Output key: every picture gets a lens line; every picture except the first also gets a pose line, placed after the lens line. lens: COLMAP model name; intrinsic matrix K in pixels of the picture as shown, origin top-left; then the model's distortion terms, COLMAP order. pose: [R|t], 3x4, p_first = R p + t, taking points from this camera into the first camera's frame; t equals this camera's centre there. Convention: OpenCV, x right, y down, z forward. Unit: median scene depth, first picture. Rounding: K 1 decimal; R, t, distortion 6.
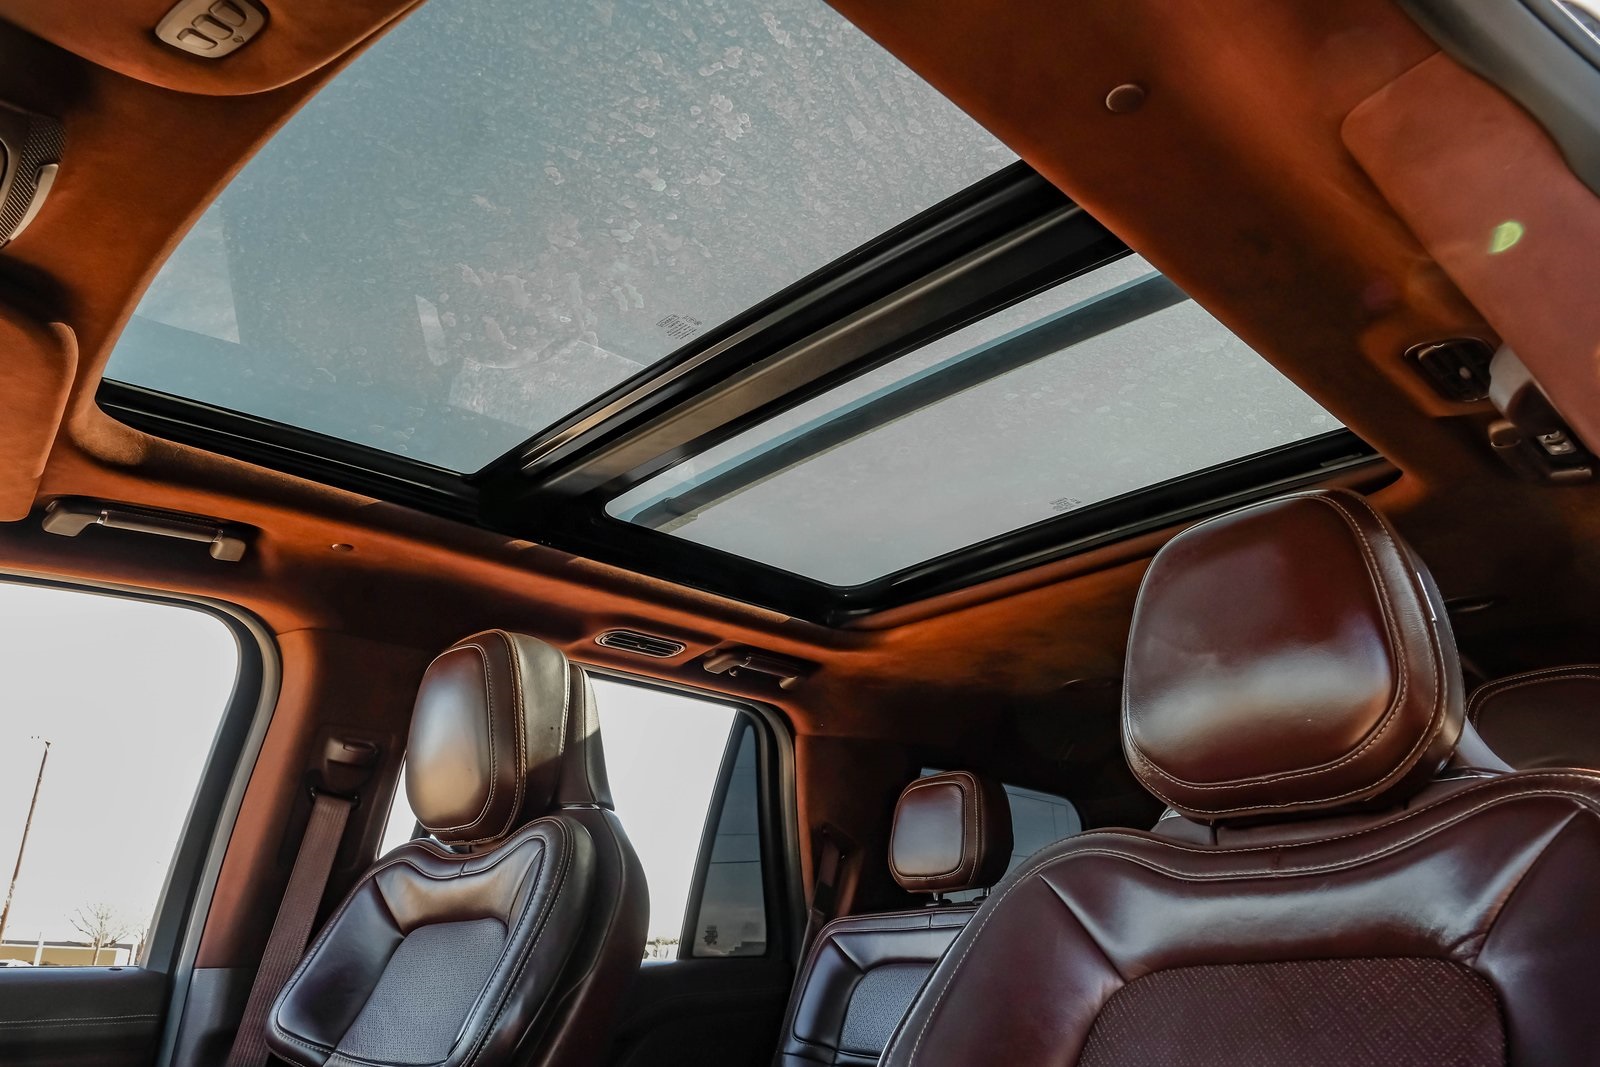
lens RADIAL K [[1204.7, 0, 832.0], [0, 1204.7, 531.5], [0, 0, 1]] dist [0.000283, 0.000755]
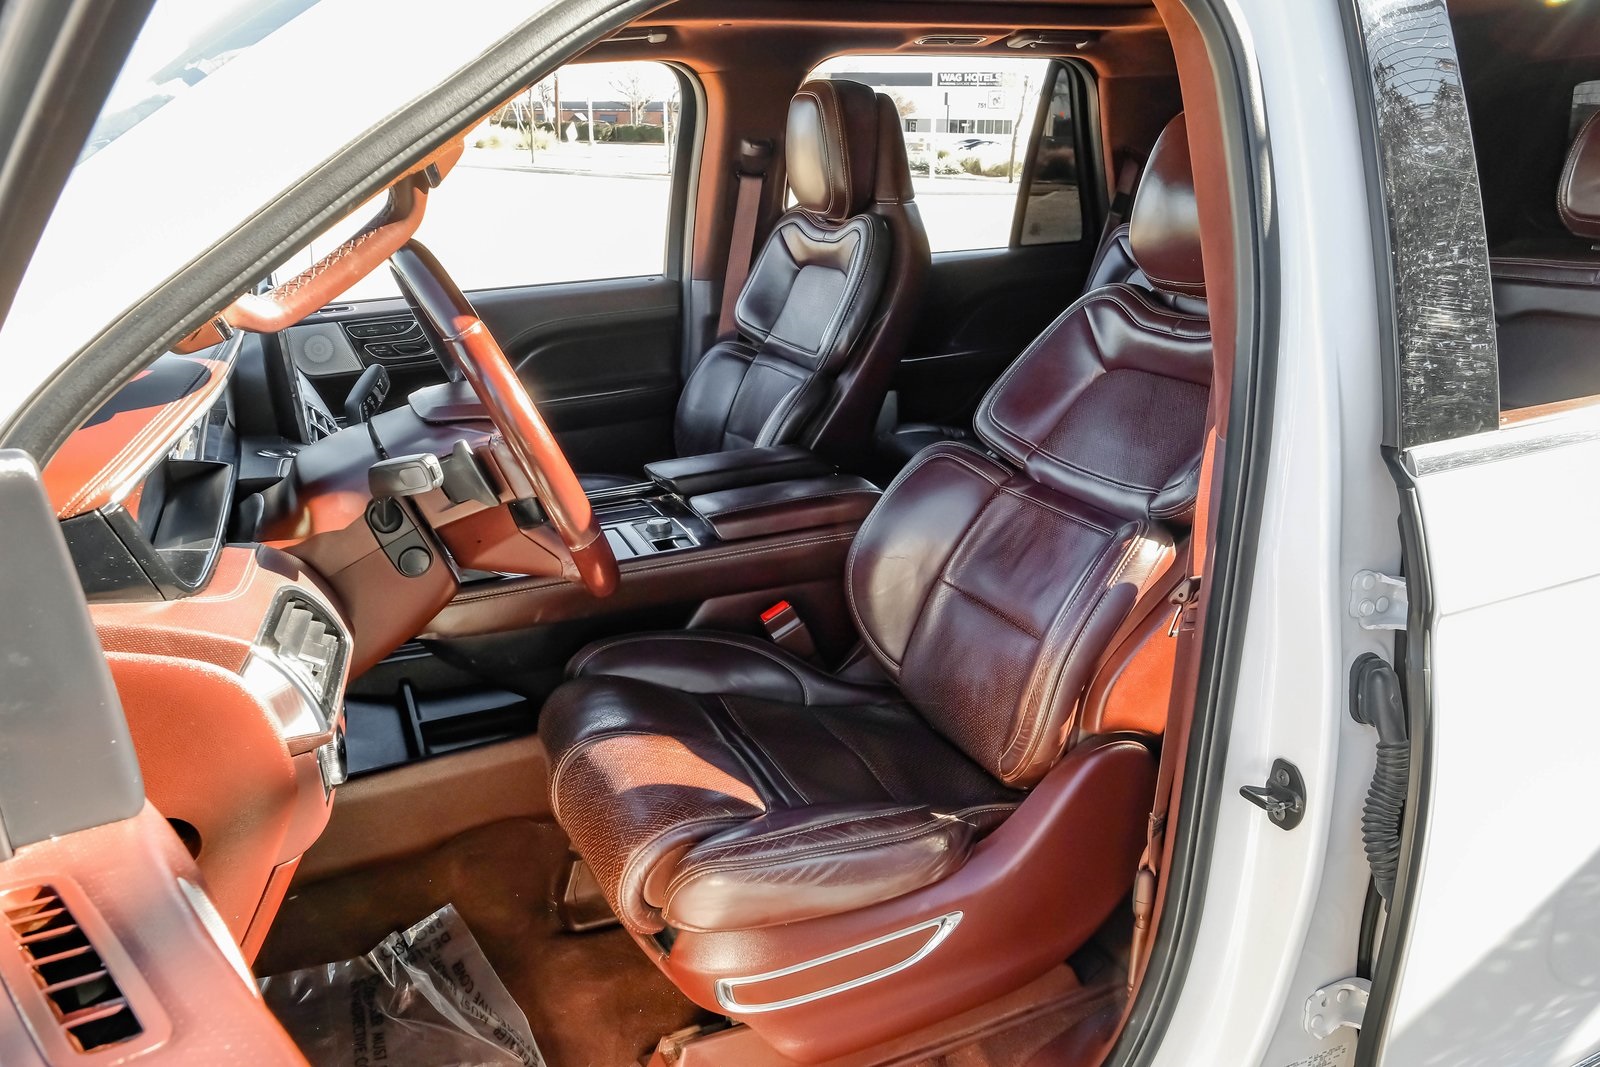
lens RADIAL K [[1117.3, 0, 774.9], [0, 1117.3, 526.4], [0, 0, 1]] dist [0.004042, 0.001171]
pose [[0.917009, 0.110382, -0.383288, 0.230366], [0.149006, 0.796569, 0.585897, -0.273516], [0.369988, -0.594385, 0.714014, -0.306470]]
